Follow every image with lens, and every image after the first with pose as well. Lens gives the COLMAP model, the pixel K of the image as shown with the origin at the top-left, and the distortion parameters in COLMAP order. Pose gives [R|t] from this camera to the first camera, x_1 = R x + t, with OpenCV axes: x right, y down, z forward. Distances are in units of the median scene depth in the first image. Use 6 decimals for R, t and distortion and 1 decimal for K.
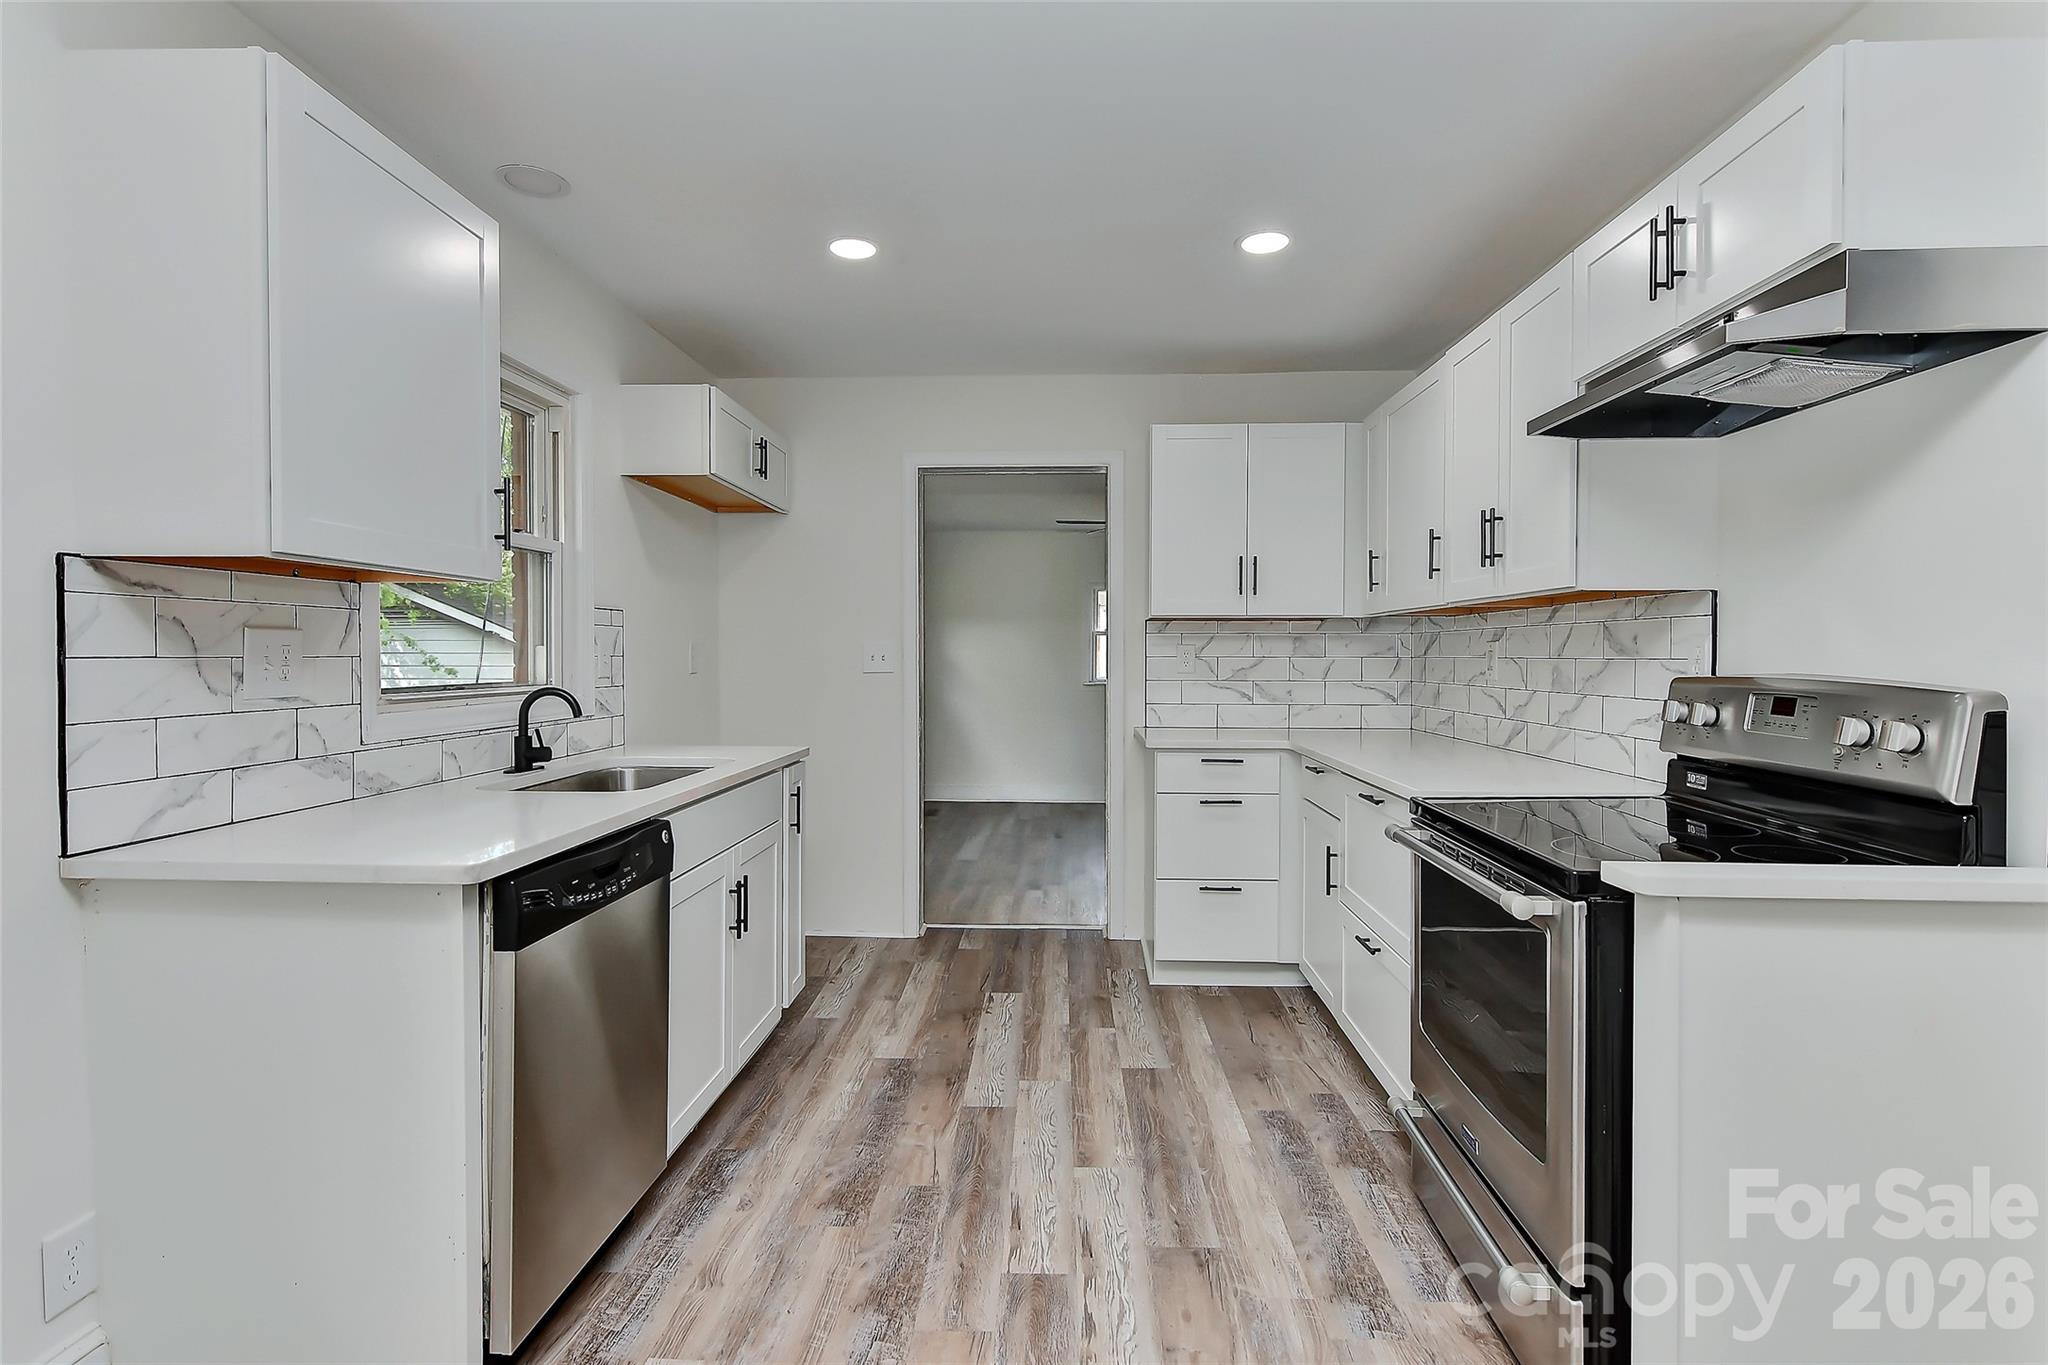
lens RADIAL K [[1002.1, 0, 1025.6], [0, 1002.1, 673.7], [0, 0, 1]] dist [0.000028, -0.000107]
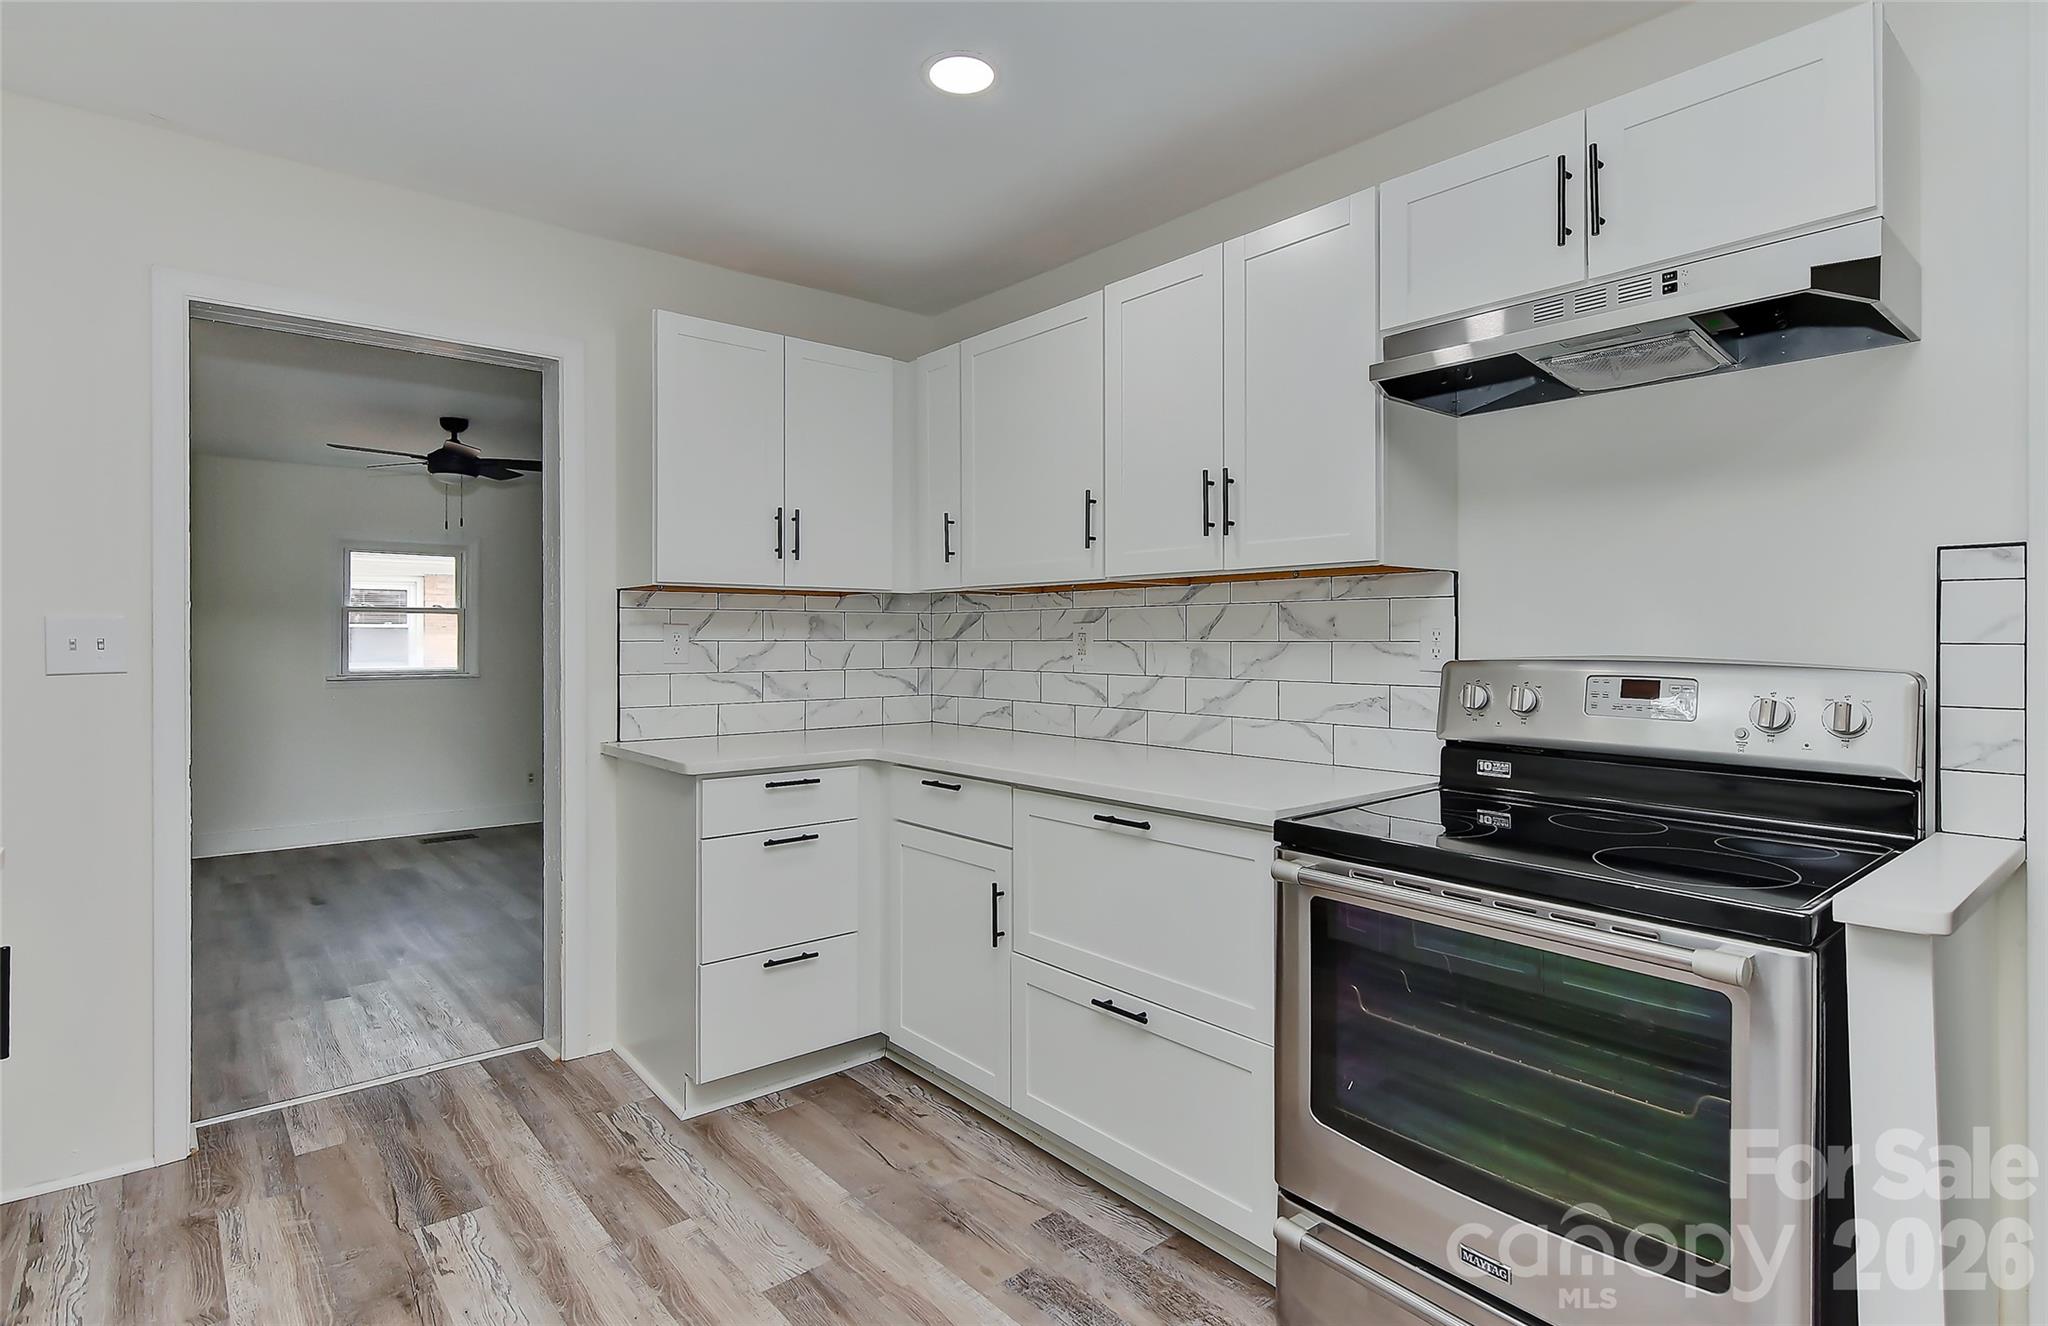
lens RADIAL K [[1001.7, 0, 1020.2], [0, 1001.7, 634.1], [0, 0, 1]] dist [0.007555, -0.005445]
pose [[0.732696, -0.000278, 0.680556, -0.200552], [0.015348, 0.999752, -0.016115, -0.008308], [-0.680383, 0.022253, 0.732519, 0.386144]]
